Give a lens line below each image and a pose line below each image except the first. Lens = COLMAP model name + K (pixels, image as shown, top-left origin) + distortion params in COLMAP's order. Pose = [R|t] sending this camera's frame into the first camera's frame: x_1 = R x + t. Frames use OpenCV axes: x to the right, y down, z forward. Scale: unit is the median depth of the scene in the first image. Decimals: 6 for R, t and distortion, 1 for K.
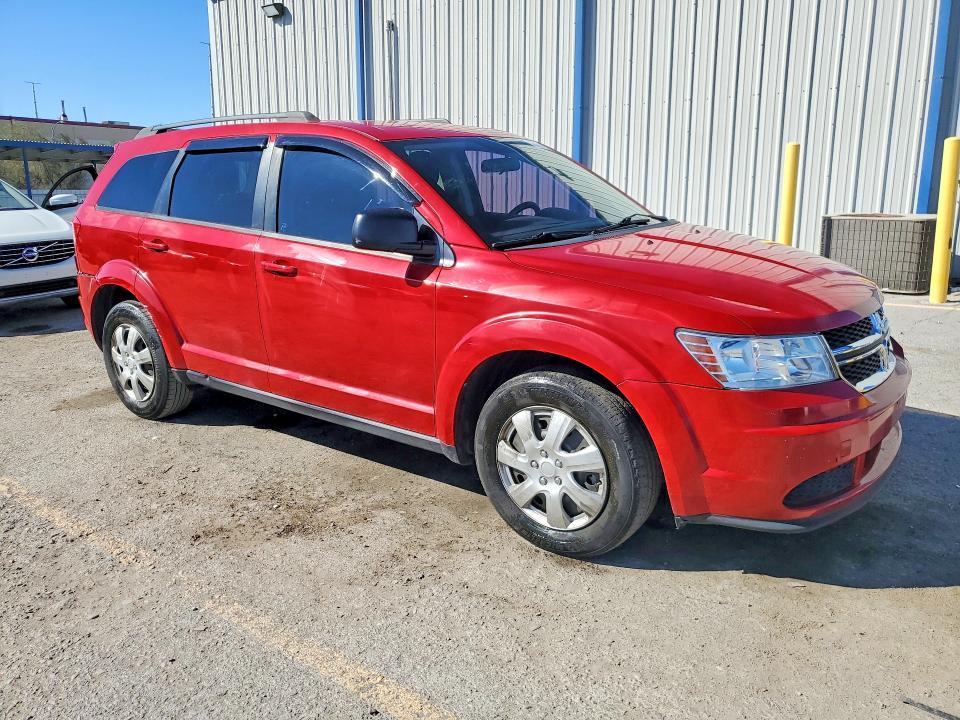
lens RADIAL K [[771.1, 0, 480.0], [0, 771.1, 360.0], [0, 0, 1]] dist [0.003068, 0.003637]
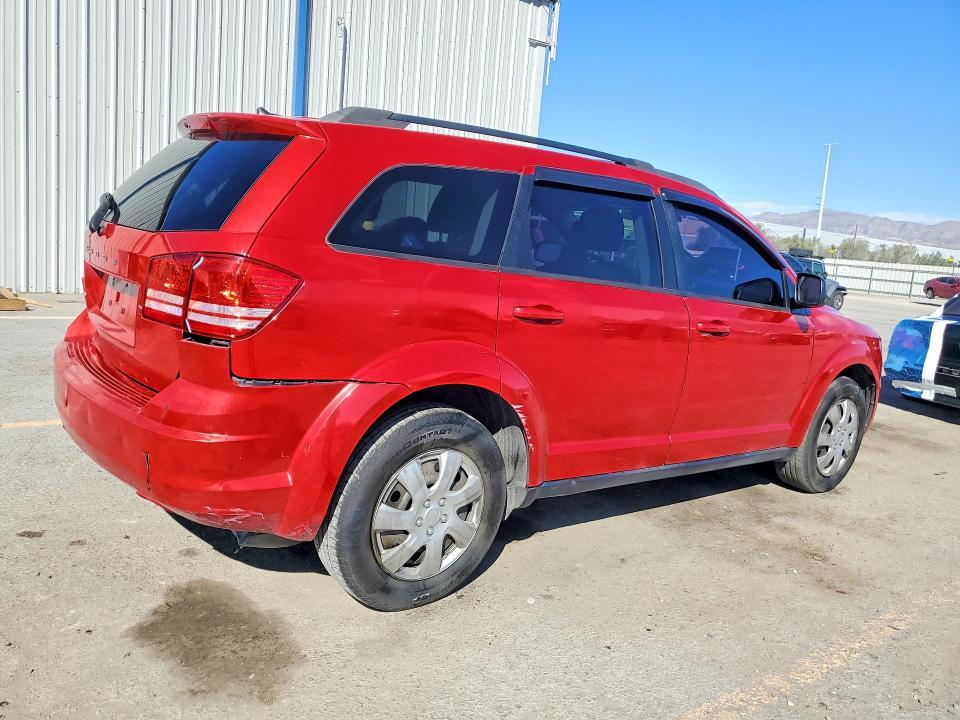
lens RADIAL K [[771.1, 0, 480.0], [0, 771.1, 360.0], [0, 0, 1]] dist [0.003068, 0.003637]
pose [[0.211297, -0.109238, 0.971298, -0.868635], [0.130798, 0.987957, 0.082658, -0.133237], [-0.968631, 0.109579, 0.223040, 0.732156]]
